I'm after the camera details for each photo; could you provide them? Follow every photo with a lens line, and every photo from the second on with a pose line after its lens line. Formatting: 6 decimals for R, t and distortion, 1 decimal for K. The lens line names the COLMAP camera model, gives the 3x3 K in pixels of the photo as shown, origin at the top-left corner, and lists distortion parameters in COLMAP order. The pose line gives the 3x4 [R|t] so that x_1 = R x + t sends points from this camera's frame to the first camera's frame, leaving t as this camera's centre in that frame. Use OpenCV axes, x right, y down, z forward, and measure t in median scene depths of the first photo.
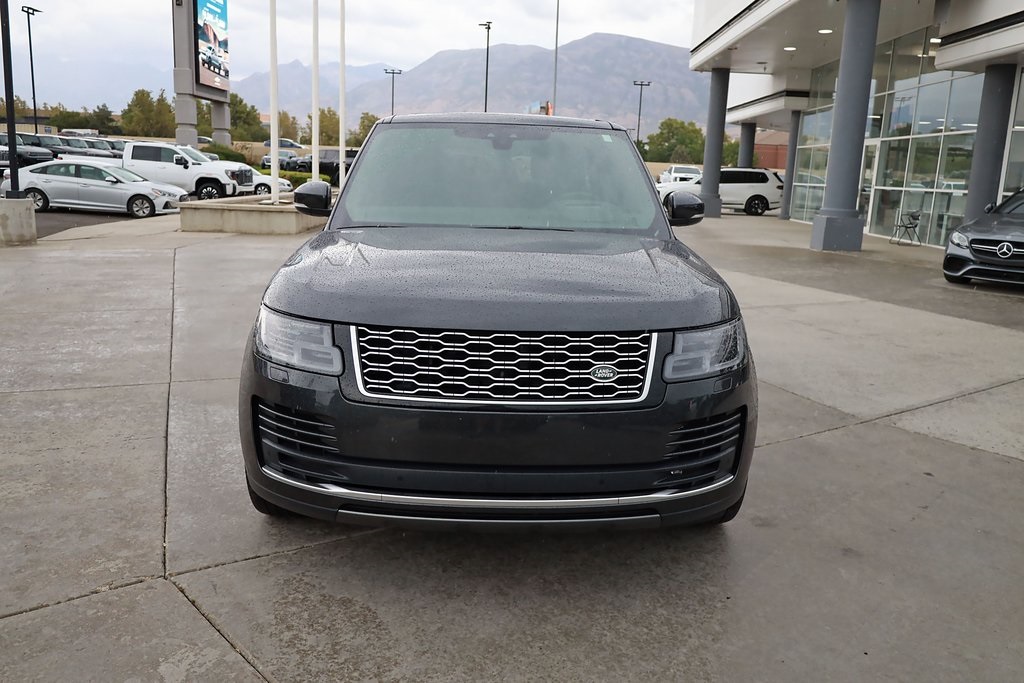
lens RADIAL K [[843.2, 0, 512.0], [0, 843.2, 341.5], [0, 0, 1]] dist [-0.000290, -0.005256]
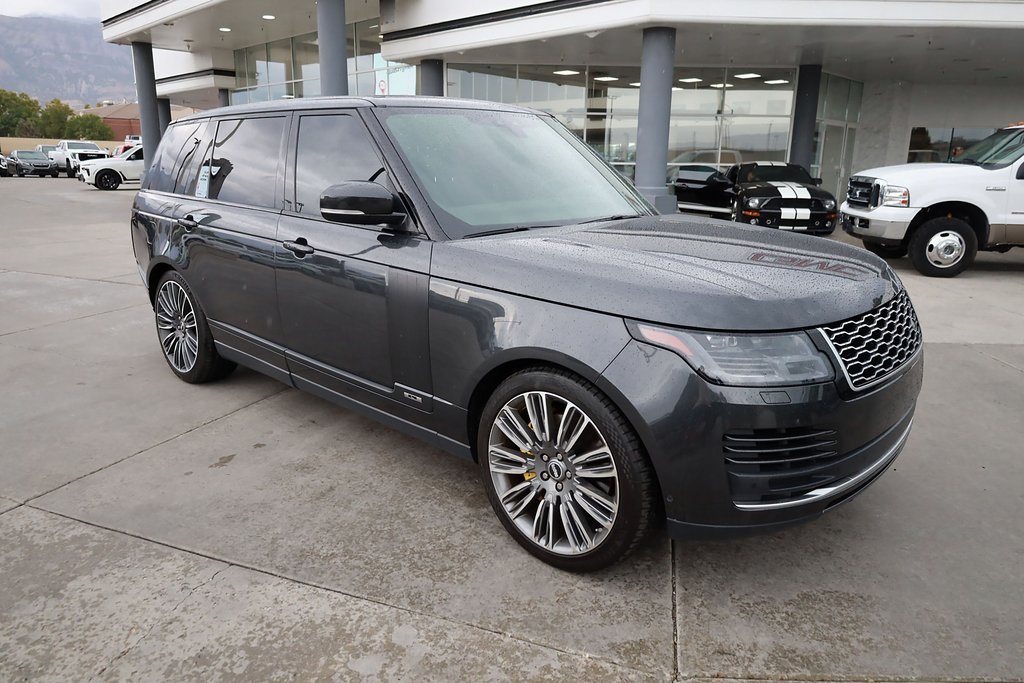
lens RADIAL K [[724.4, 0, 512.0], [0, 724.4, 341.5], [0, 0, 1]] dist [-0.022228, 0.006332]
pose [[0.667769, -0.209645, 0.714236, -0.216441], [0.157882, 0.977579, 0.139332, -0.037089], [-0.727432, 0.019724, 0.685896, 0.143773]]
